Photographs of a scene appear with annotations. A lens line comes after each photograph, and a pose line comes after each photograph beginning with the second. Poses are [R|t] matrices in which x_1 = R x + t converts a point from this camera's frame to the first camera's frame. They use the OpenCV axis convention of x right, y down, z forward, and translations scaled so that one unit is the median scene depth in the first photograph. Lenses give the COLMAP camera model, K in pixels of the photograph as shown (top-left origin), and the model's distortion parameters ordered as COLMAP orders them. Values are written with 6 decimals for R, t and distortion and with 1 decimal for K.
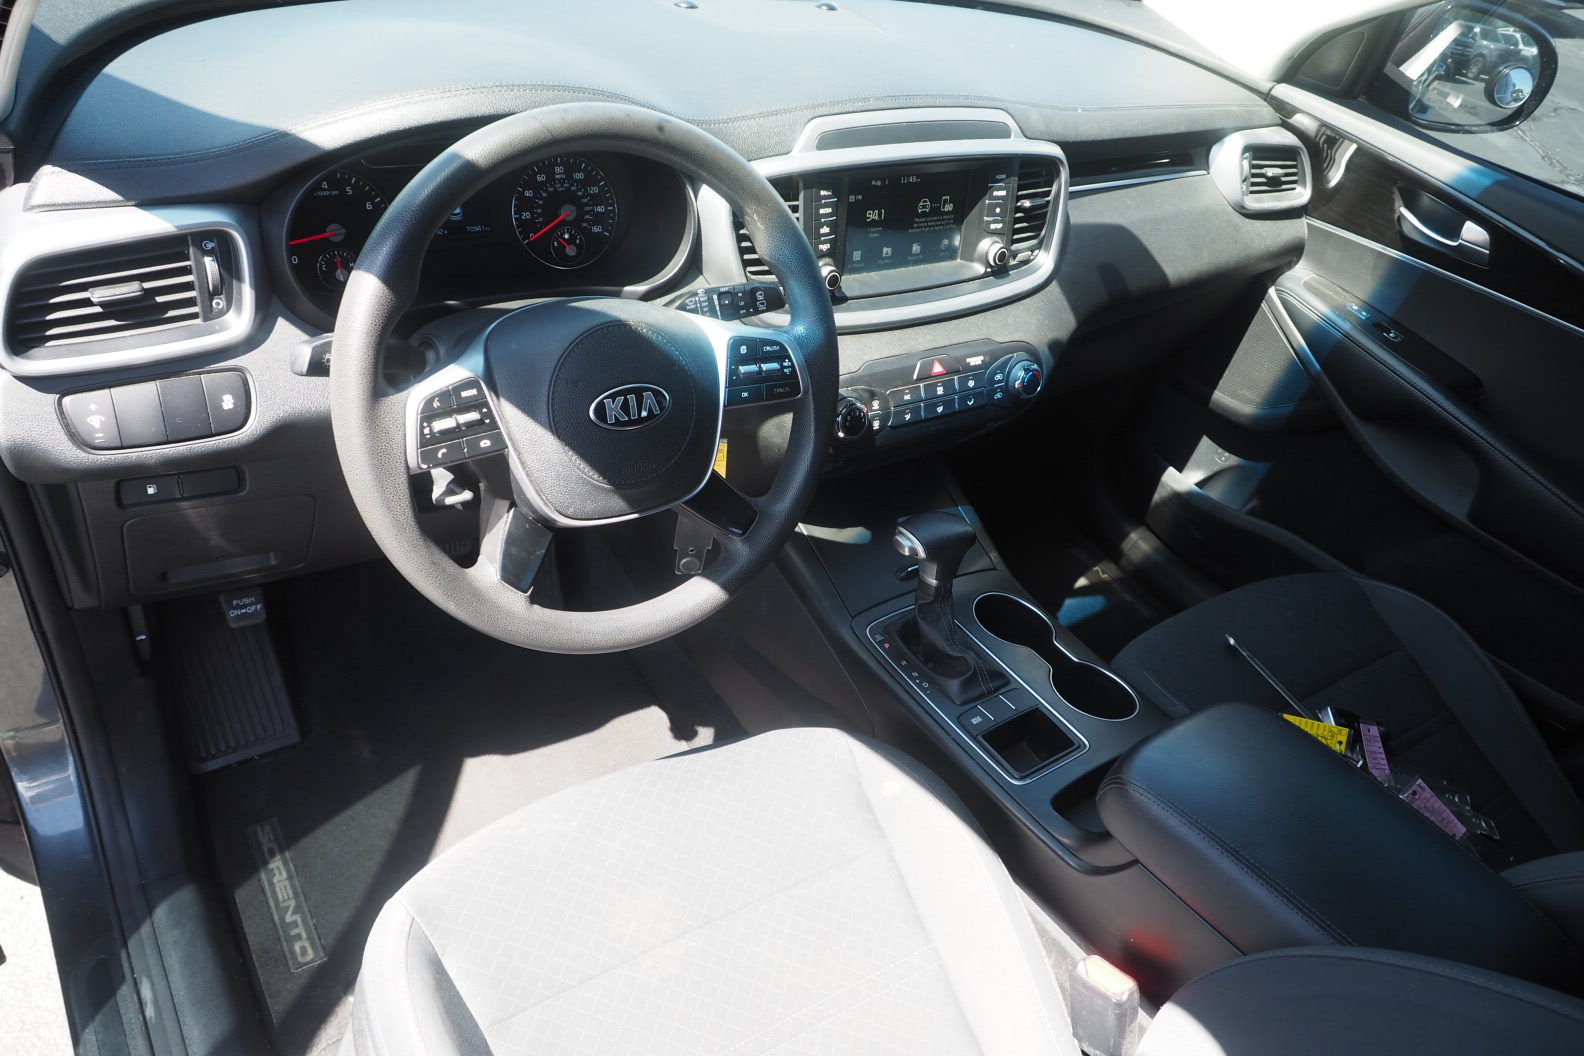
lens RADIAL K [[1117.0, 0, 794.0], [0, 1117.0, 534.9], [0, 0, 1]] dist [-0.025822, -0.003961]
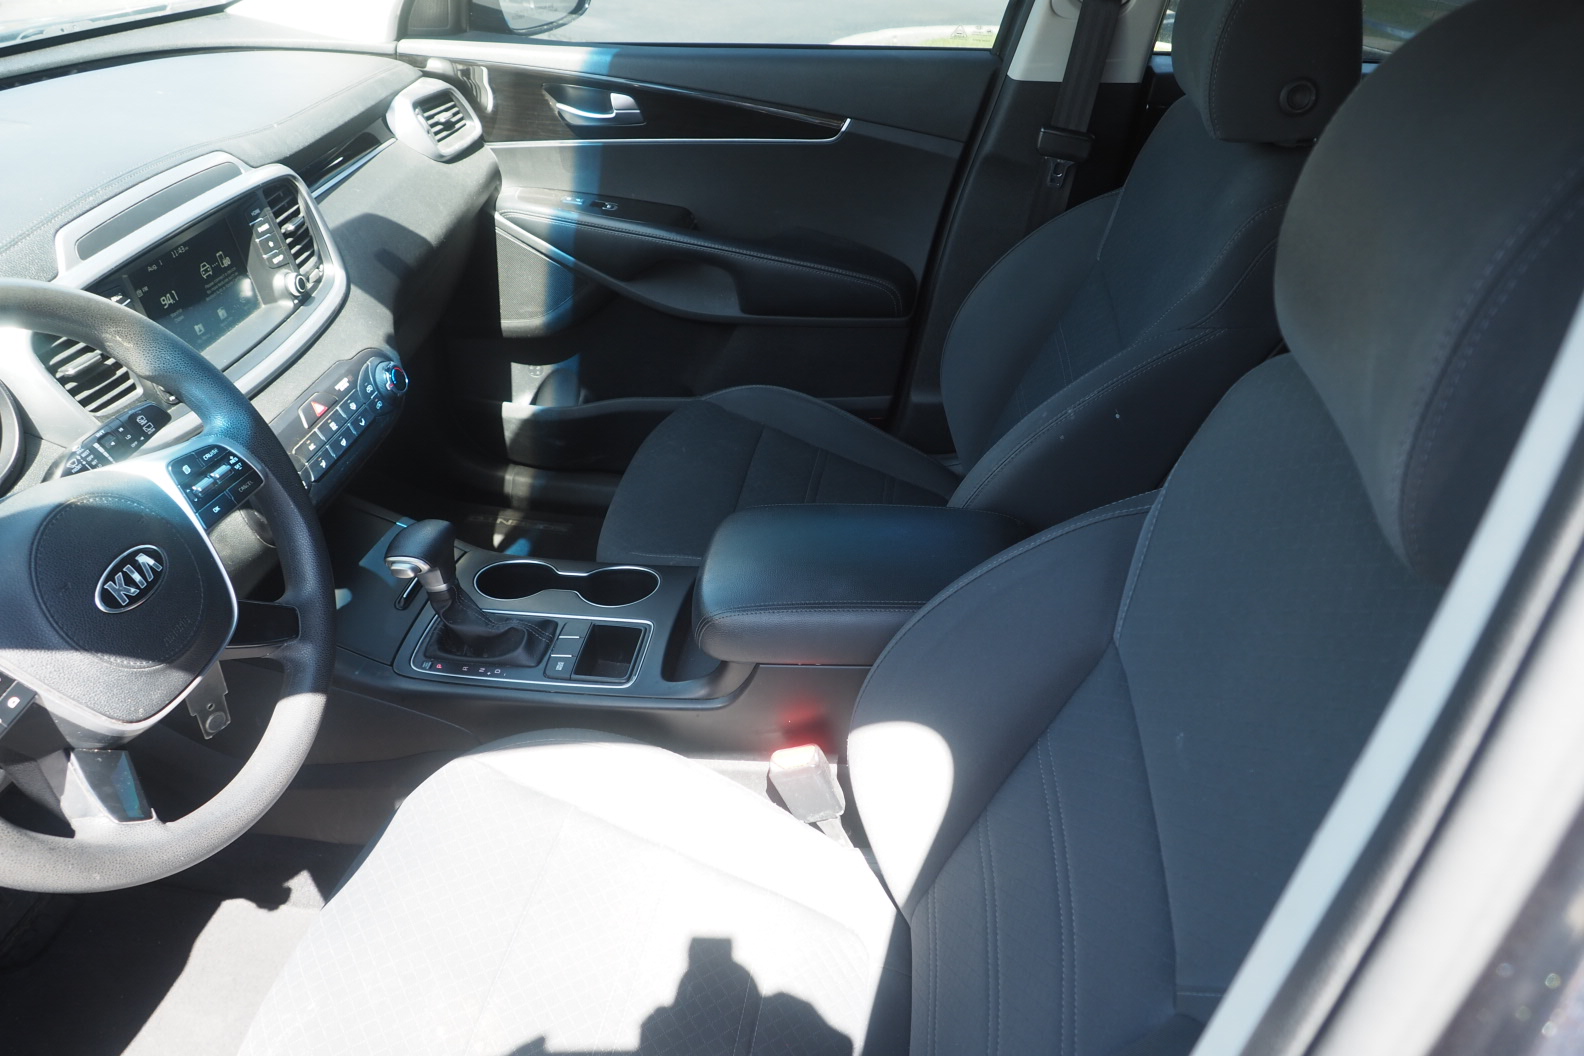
lens RADIAL K [[1117.0, 0, 794.8], [0, 1117.0, 526.7], [0, 0, 1]] dist [-0.025822, -0.003961]
pose [[0.657250, -0.537812, 0.527997, -0.169619], [0.528272, 0.828405, 0.186211, -0.022849], [-0.537541, 0.156539, 0.828580, -0.023691]]
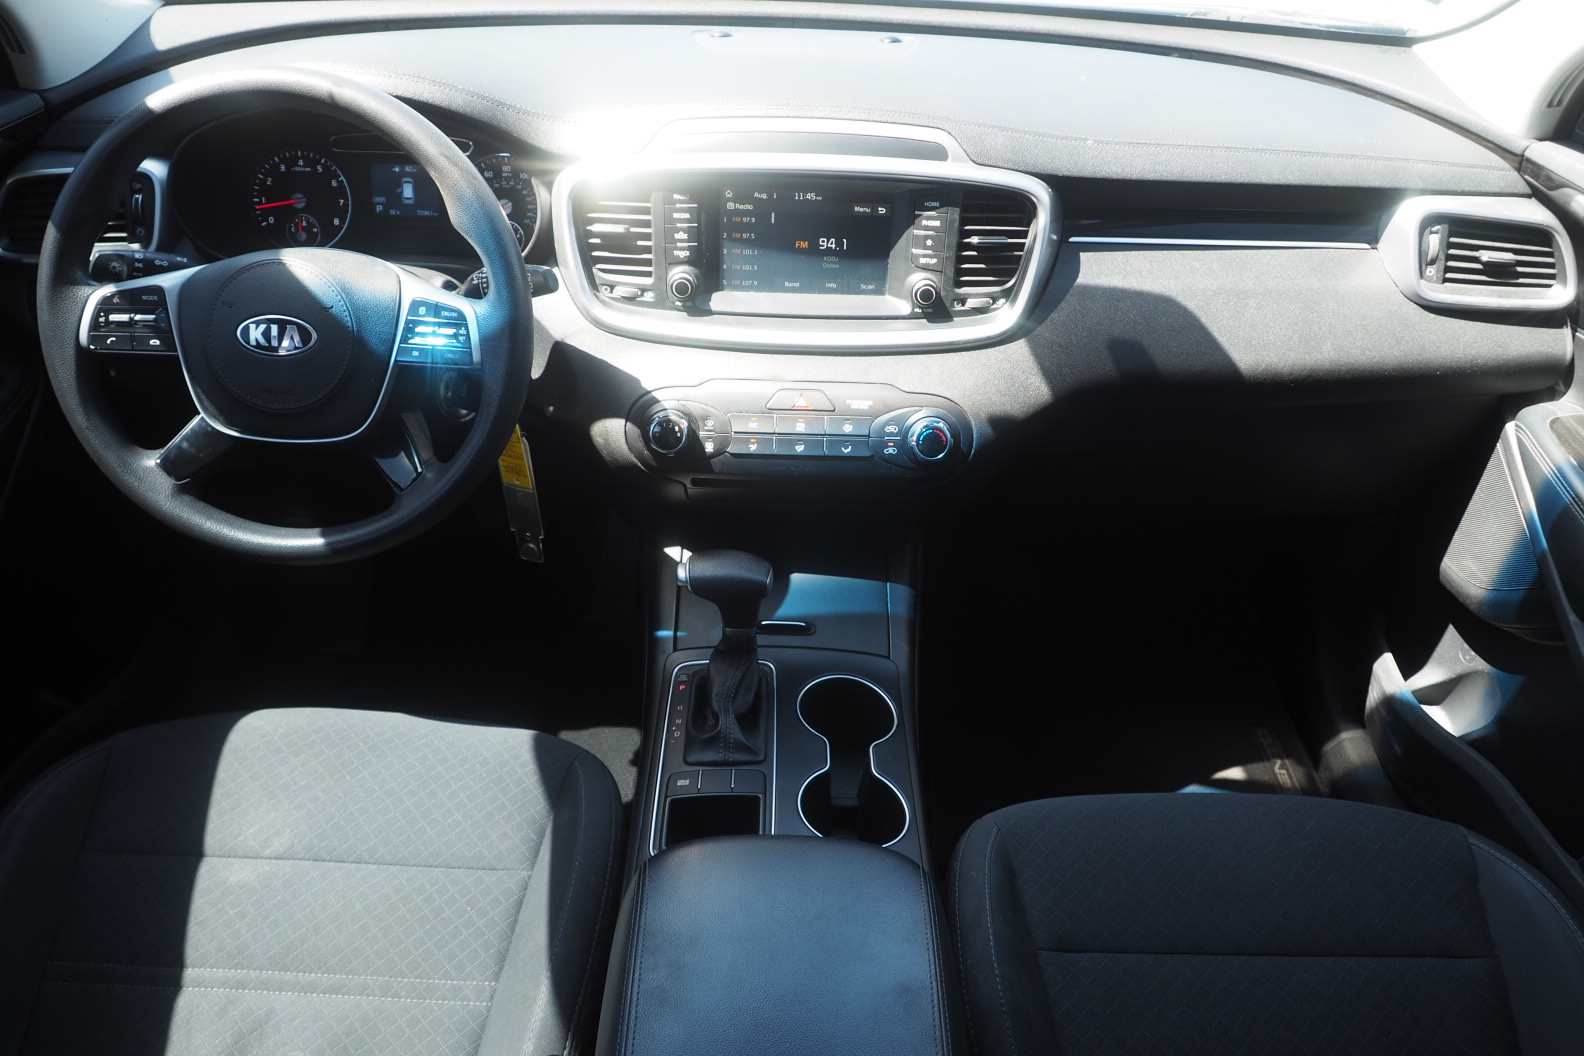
lens RADIAL K [[1117.0, 0, 791.6], [0, 1117.0, 530.4], [0, 0, 1]] dist [-0.025822, -0.003961]
pose [[0.823867, 0.198548, -0.530869, 0.621096], [-0.257939, 0.965364, -0.039249, -0.012067], [0.504688, 0.169268, 0.846545, 0.251599]]
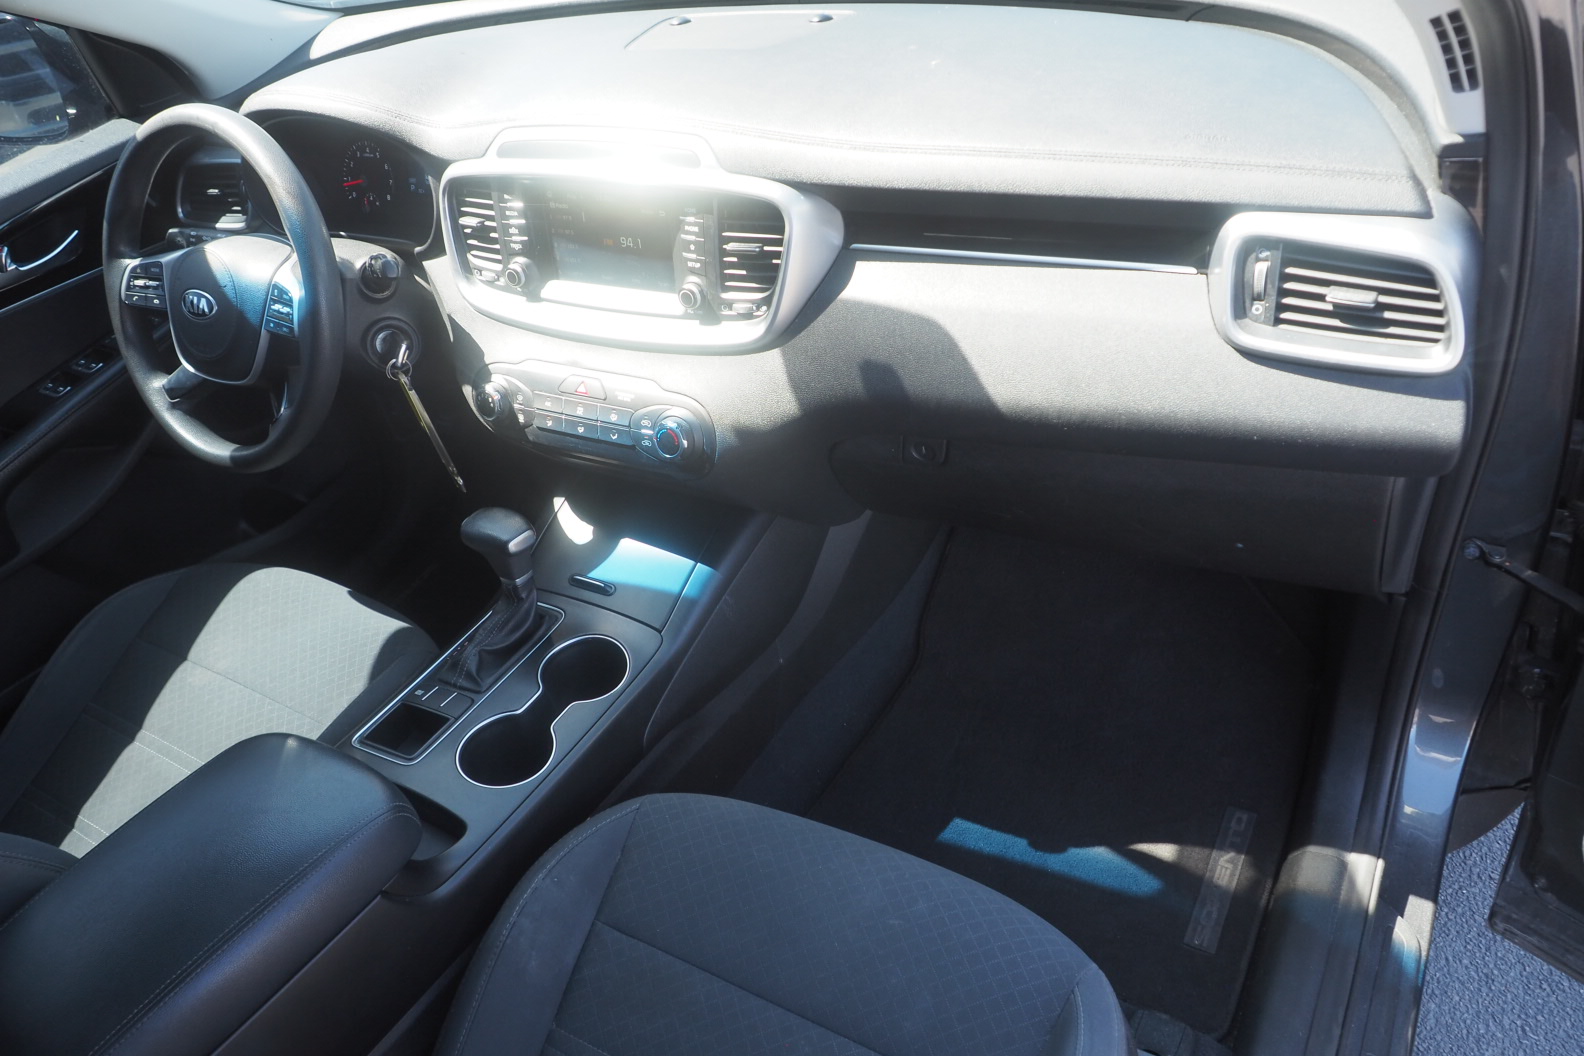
lens RADIAL K [[1117.0, 0, 794.4], [0, 1117.0, 534.7], [0, 0, 1]] dist [-0.025822, -0.003961]
pose [[0.406658, 0.366720, -0.836747, 1.082613], [-0.365724, 0.904654, 0.218740, -0.317819], [0.837183, 0.217066, 0.502003, 0.689347]]
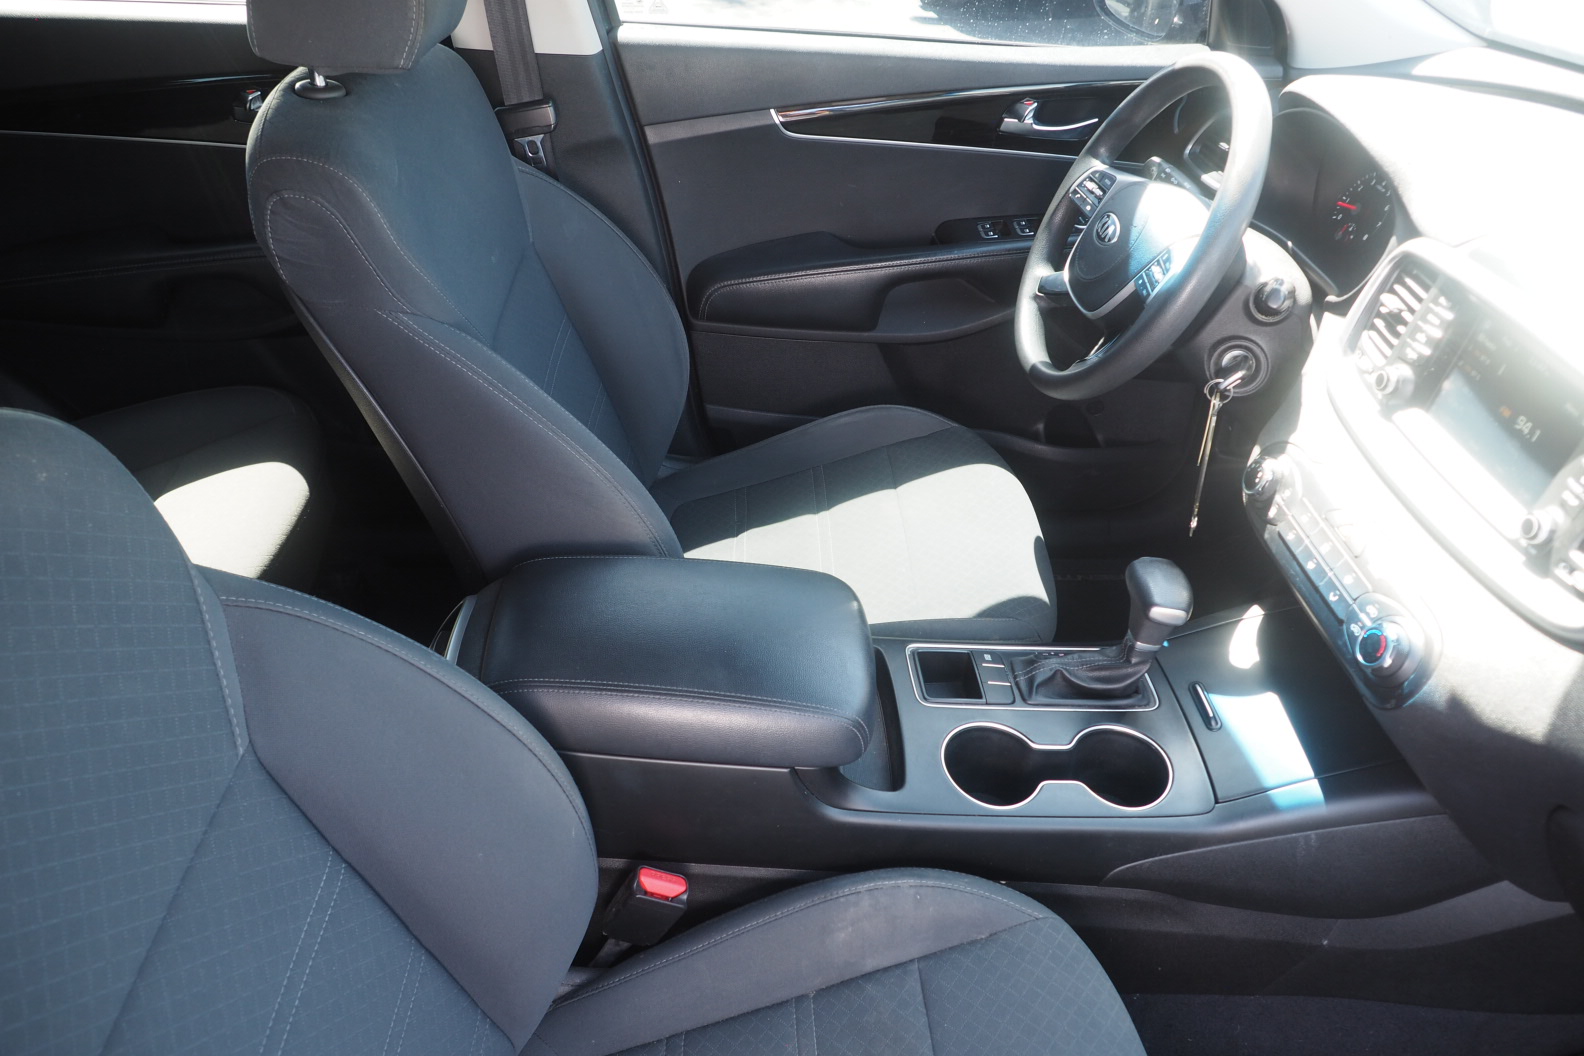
lens RADIAL K [[1117.0, 0, 792.1], [0, 1117.0, 522.1], [0, 0, 1]] dist [-0.025822, -0.003961]
pose [[-0.506239, 0.334101, -0.795046, 0.989138], [-0.618915, 0.501248, 0.604727, -0.396000], [0.600555, 0.798202, -0.046971, 0.788406]]
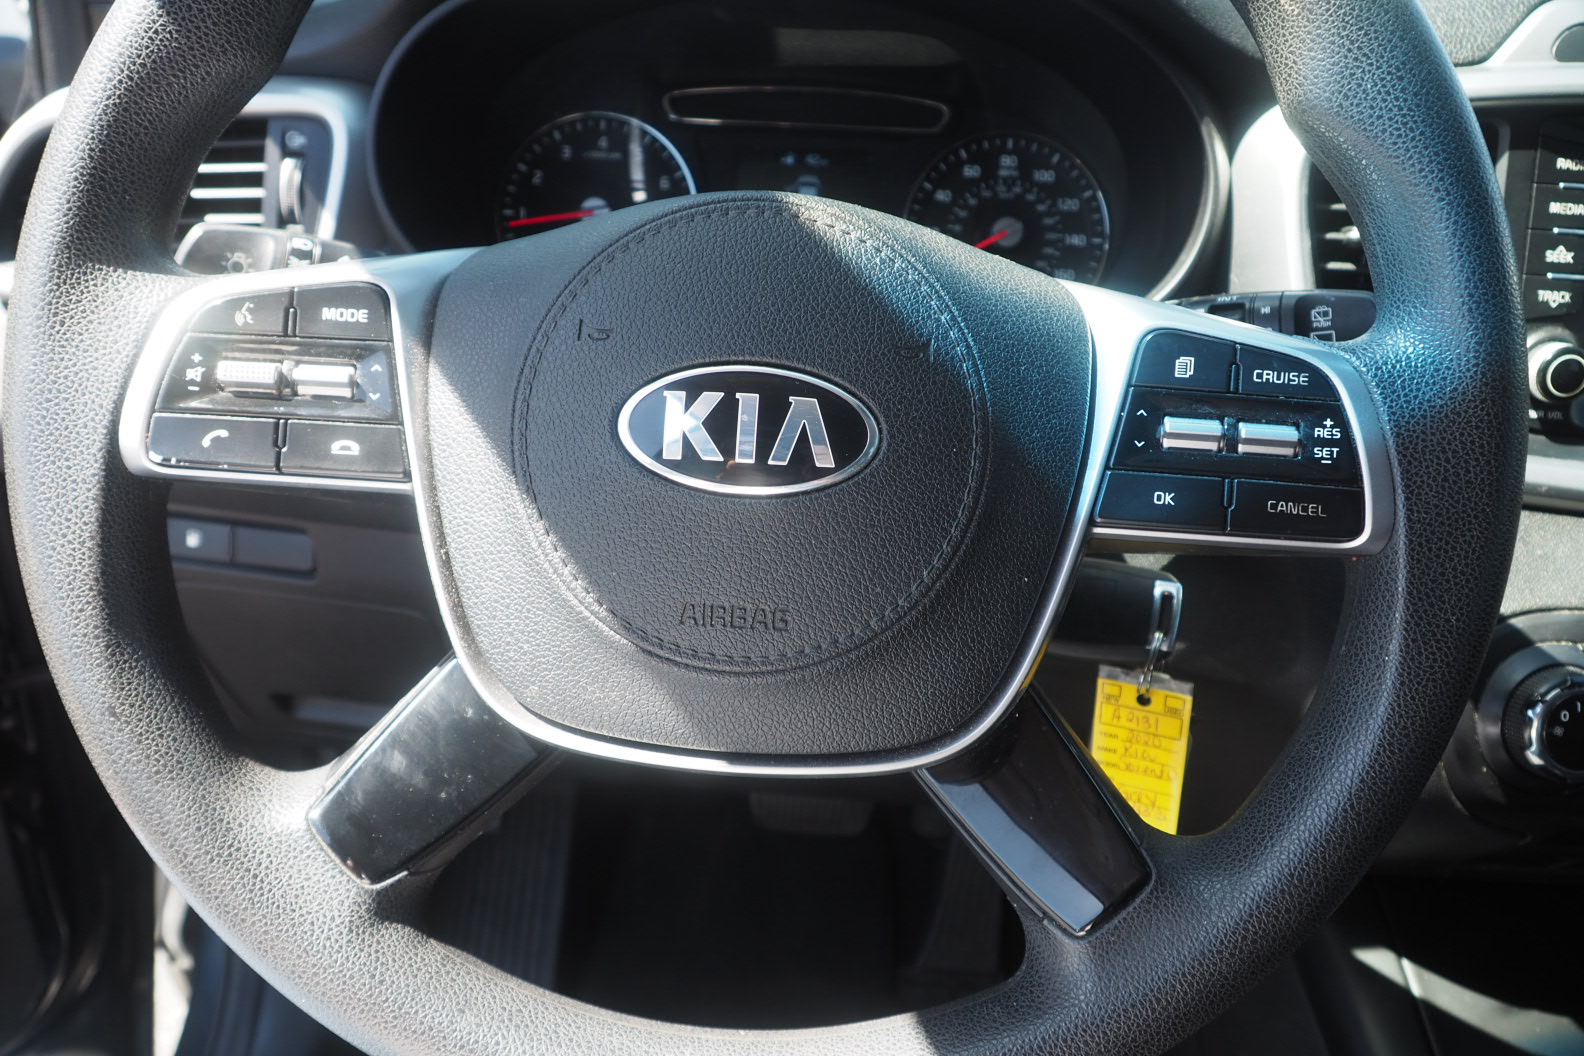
lens RADIAL K [[1117.0, 0, 799.6], [0, 1117.0, 523.7], [0, 0, 1]] dist [-0.025822, -0.003961]
pose [[0.803593, 0.120149, -0.582926, 0.046859], [-0.284097, 0.938066, -0.198294, -0.017712], [0.522998, 0.324955, 0.787957, 0.521471]]
